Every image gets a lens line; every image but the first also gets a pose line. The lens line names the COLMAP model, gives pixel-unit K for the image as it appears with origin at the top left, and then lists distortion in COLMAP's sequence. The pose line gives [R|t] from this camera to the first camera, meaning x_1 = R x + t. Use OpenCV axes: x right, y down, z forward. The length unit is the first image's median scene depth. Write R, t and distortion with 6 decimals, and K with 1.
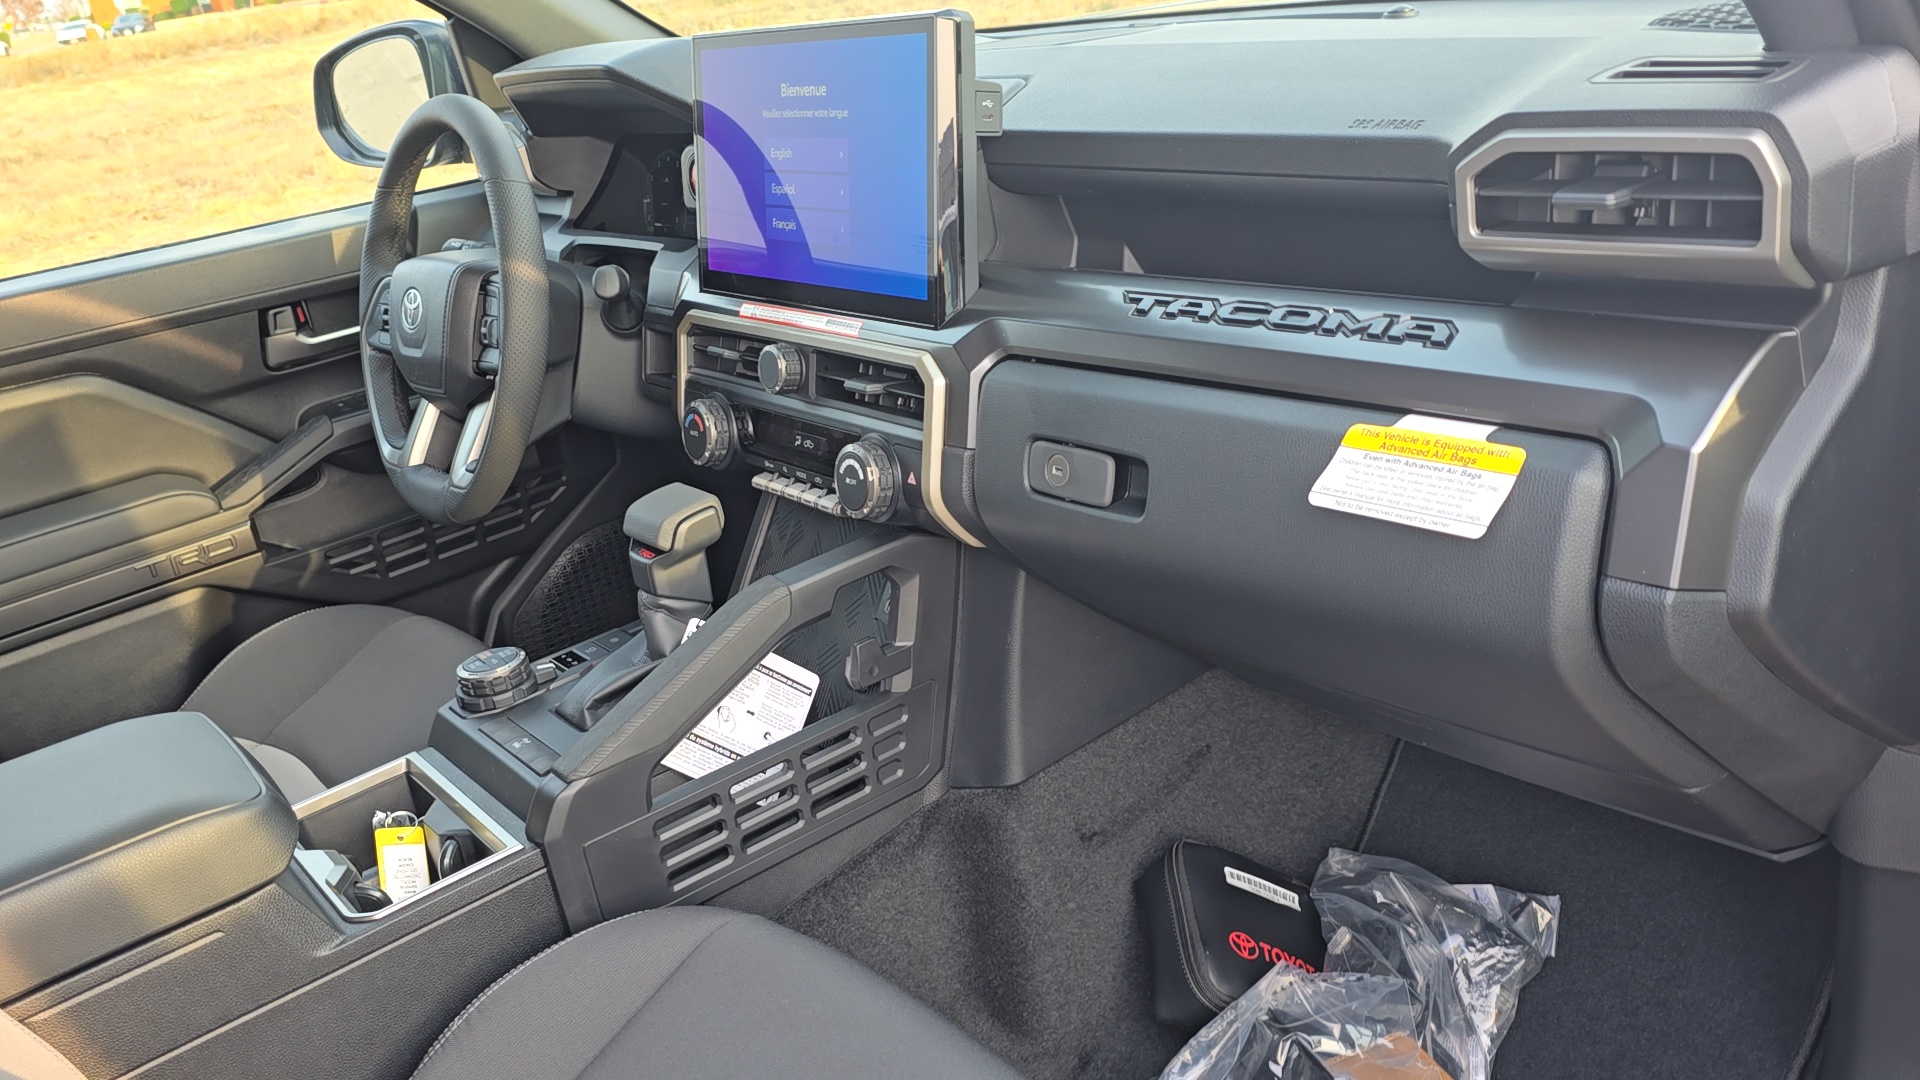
lens RADIAL K [[1614.9, 0, 956.3], [0, 1614.9, 519.7], [0, 0, 1]] dist [-0.008320, 0.005141]
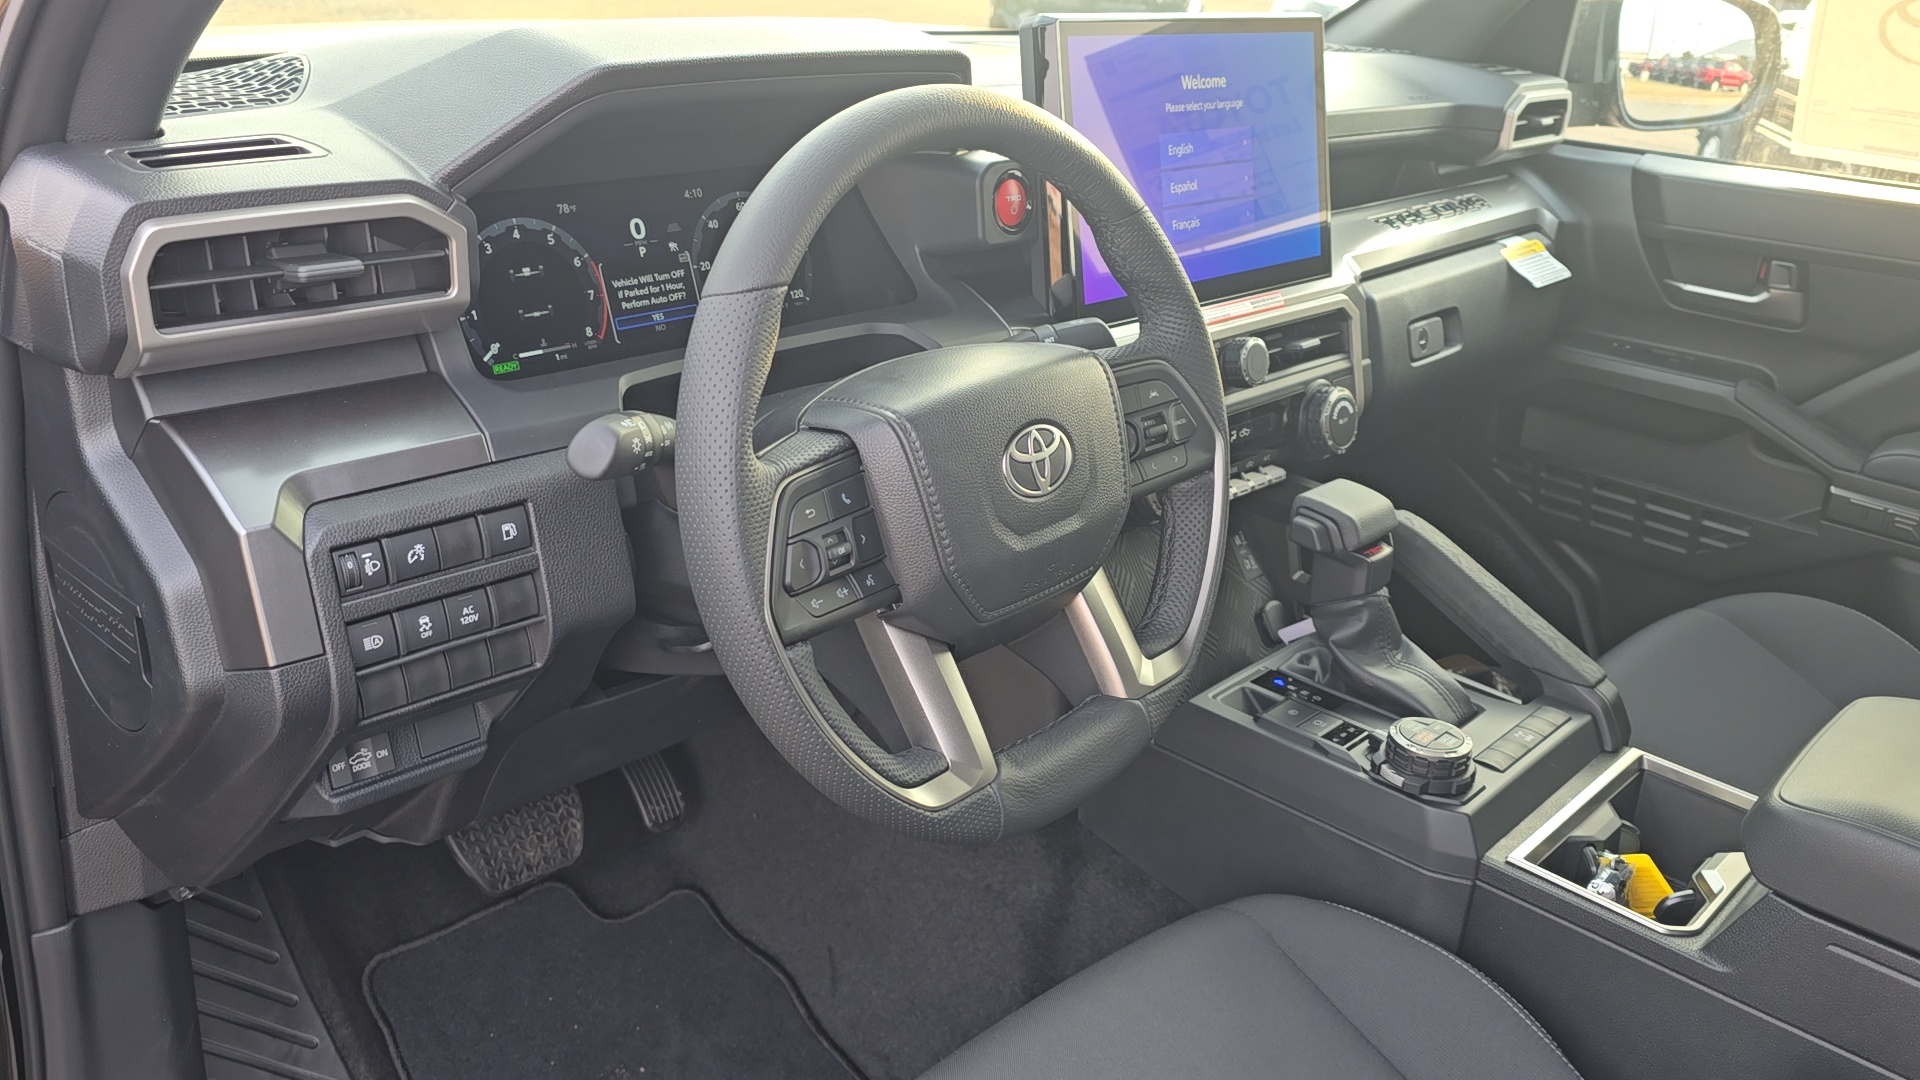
lens RADIAL K [[1576.5, 0, 985.6], [0, 1576.5, 530.9], [0, 0, 1]] dist [-0.022630, 0.026572]
pose [[-0.177976, -0.222595, 0.958528, -1.034504], [0.317225, 0.909098, 0.270017, -0.312471], [-0.931500, 0.352126, -0.091185, 1.282959]]
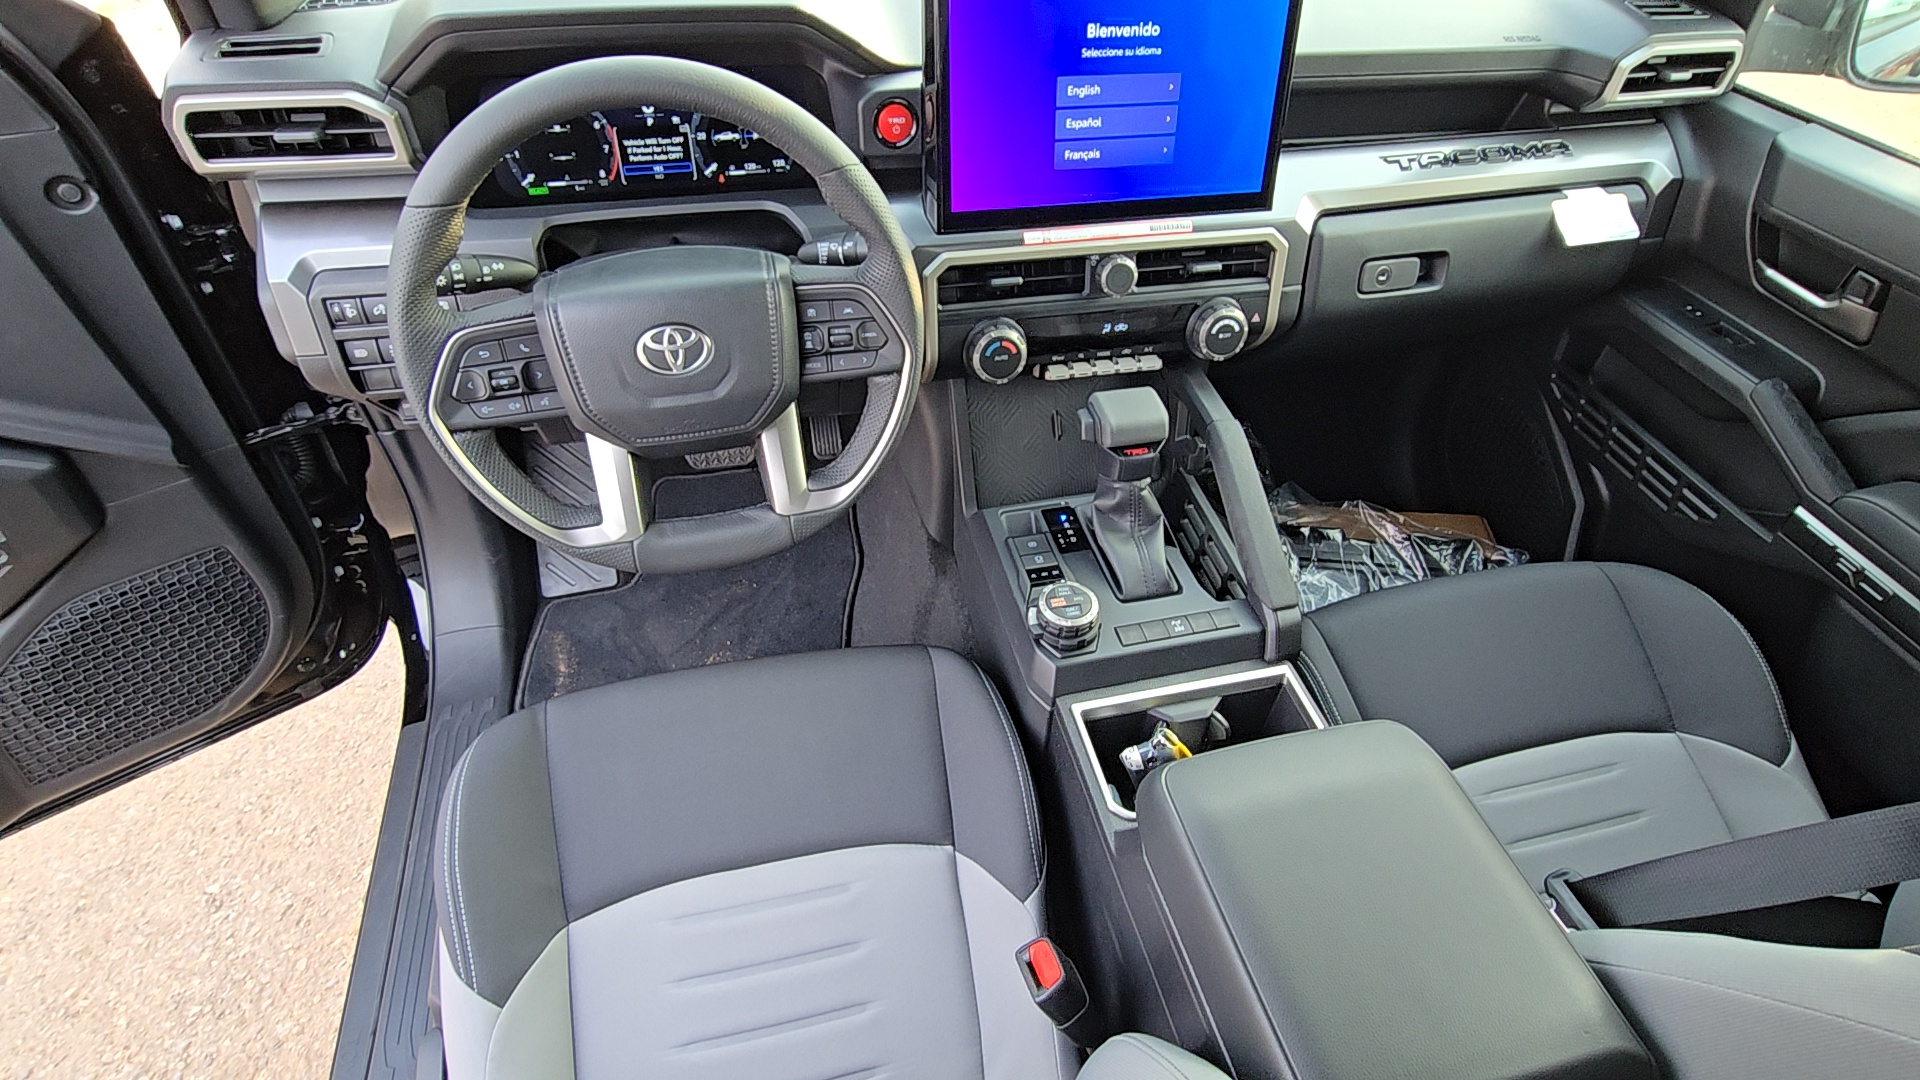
lens RADIAL K [[962.2, 0, 962.1], [0, 962.2, 531.4], [0, 0, 1]] dist [0.000349, -0.001905]
pose [[0.391026, -0.485464, 0.781936, -0.841956], [0.225190, 0.874221, 0.430147, -0.269879], [-0.892406, 0.007885, 0.451165, 0.778947]]
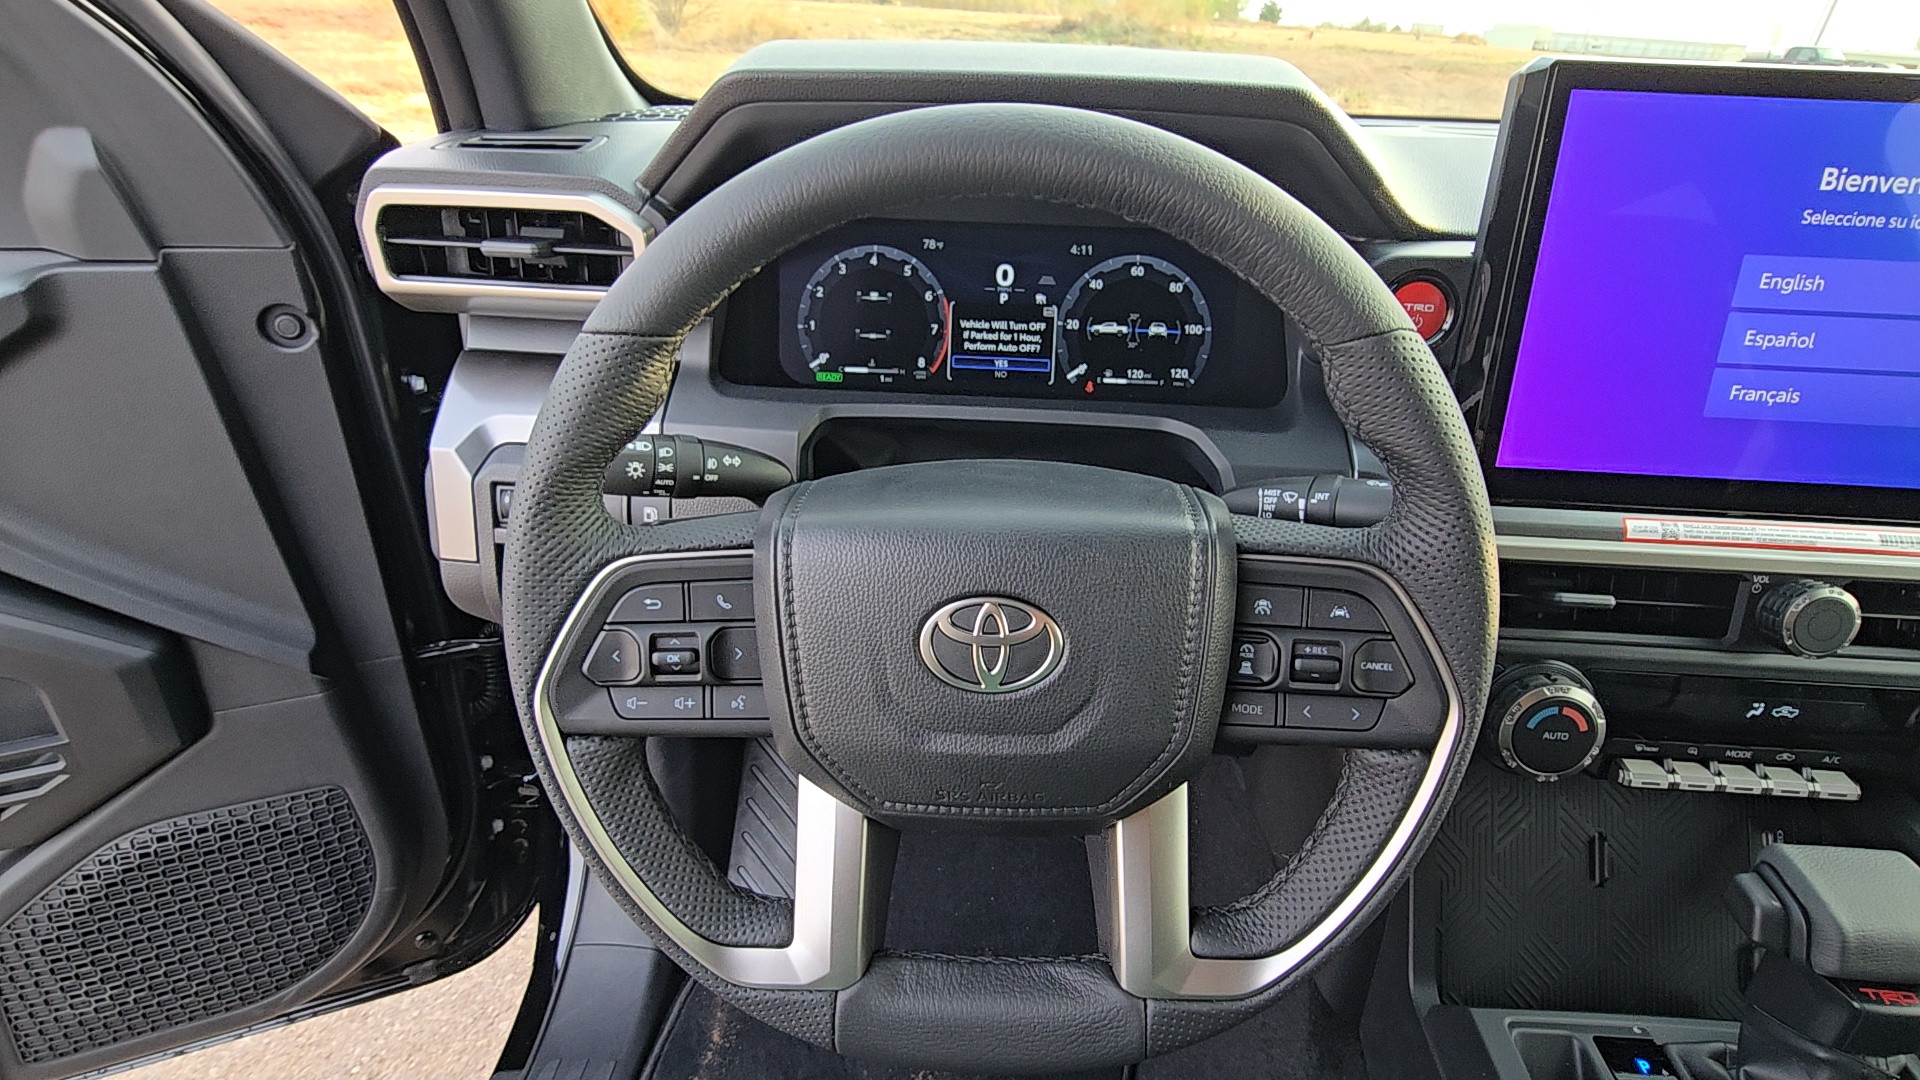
lens RADIAL K [[962.2, 0, 969.4], [0, 962.2, 538.6], [0, 0, 1]] dist [0.000349, -0.001905]
pose [[0.635001, -0.189803, 0.748831, -0.616908], [0.140713, 0.981549, 0.129466, -0.225391], [-0.759588, 0.023159, 0.649993, 1.013177]]
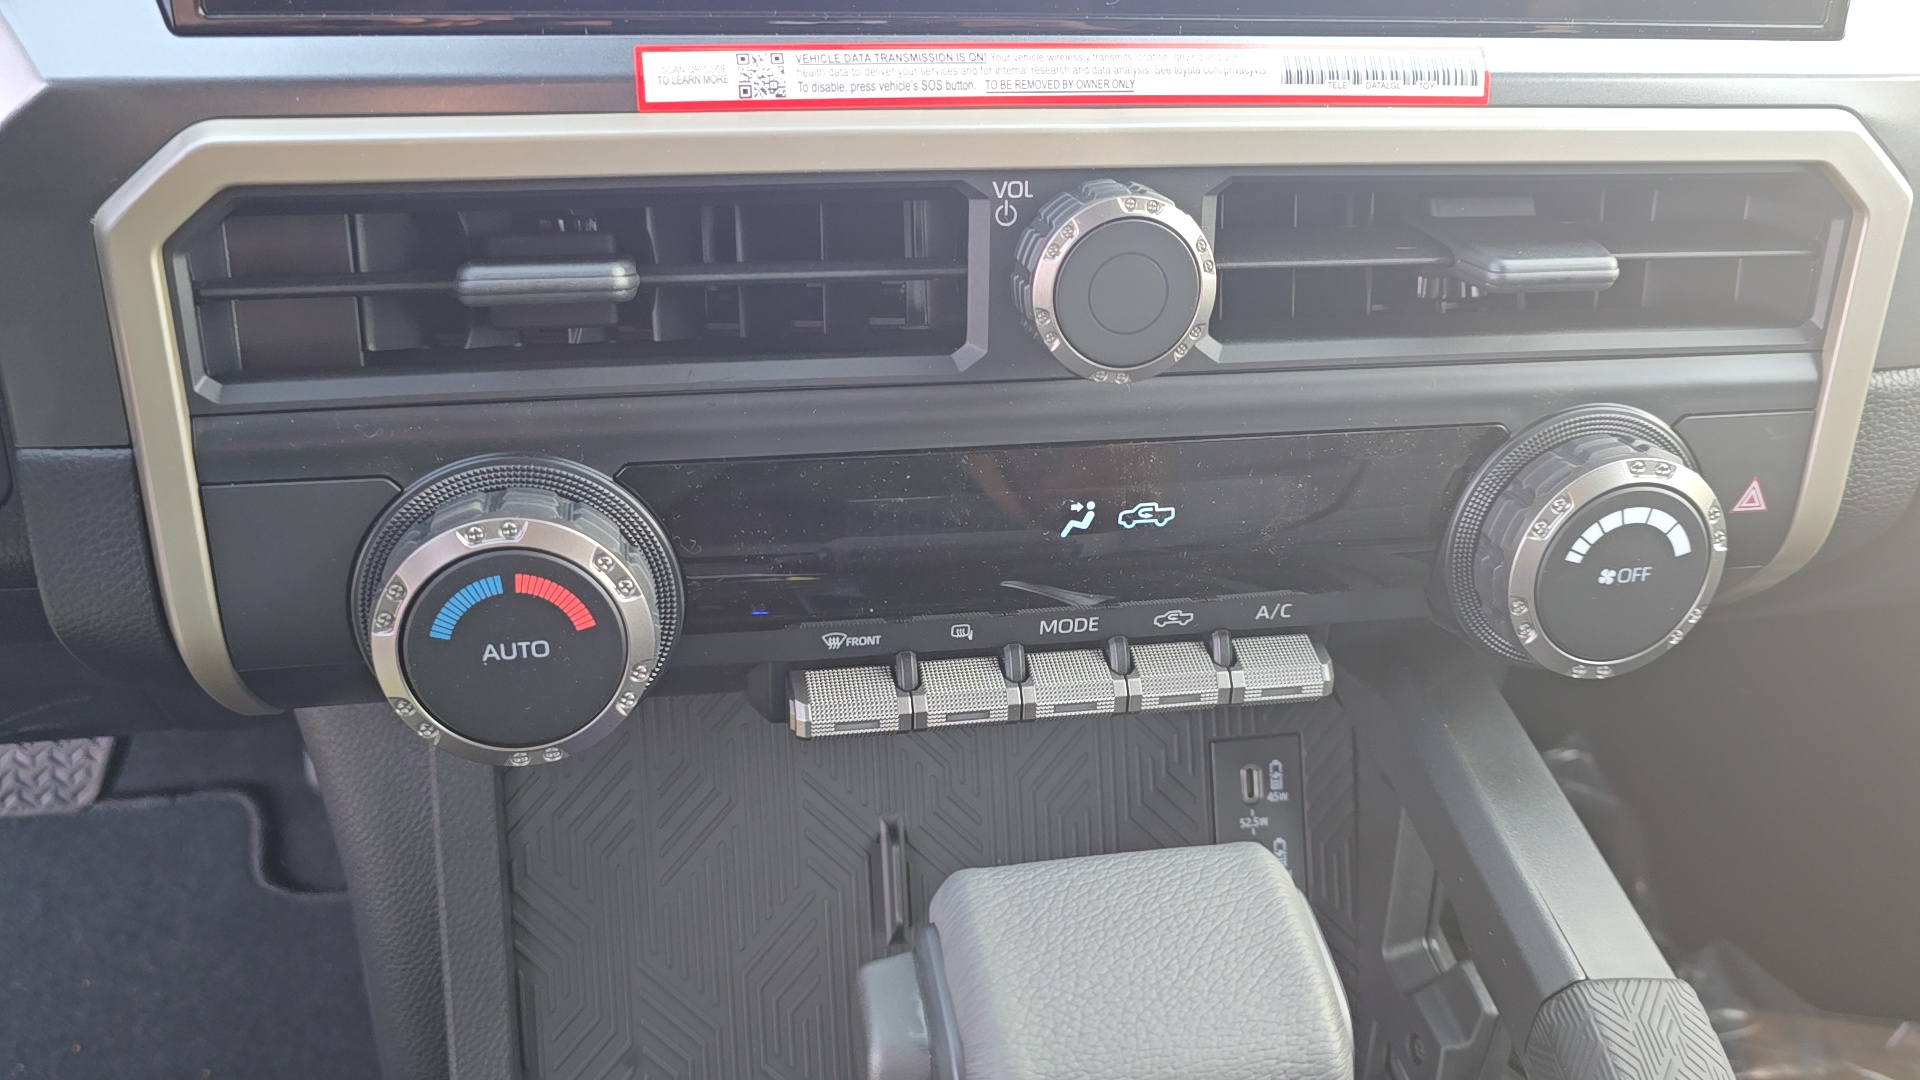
lens RADIAL K [[1614.9, 0, 975.9], [0, 1614.9, 481.6], [0, 0, 1]] dist [-0.008320, 0.005141]
pose [[0.439600, -0.337973, 0.832182, -0.346123], [0.187949, 0.940607, 0.282724, -0.140972], [-0.878309, 0.032122, 0.477013, 0.905545]]
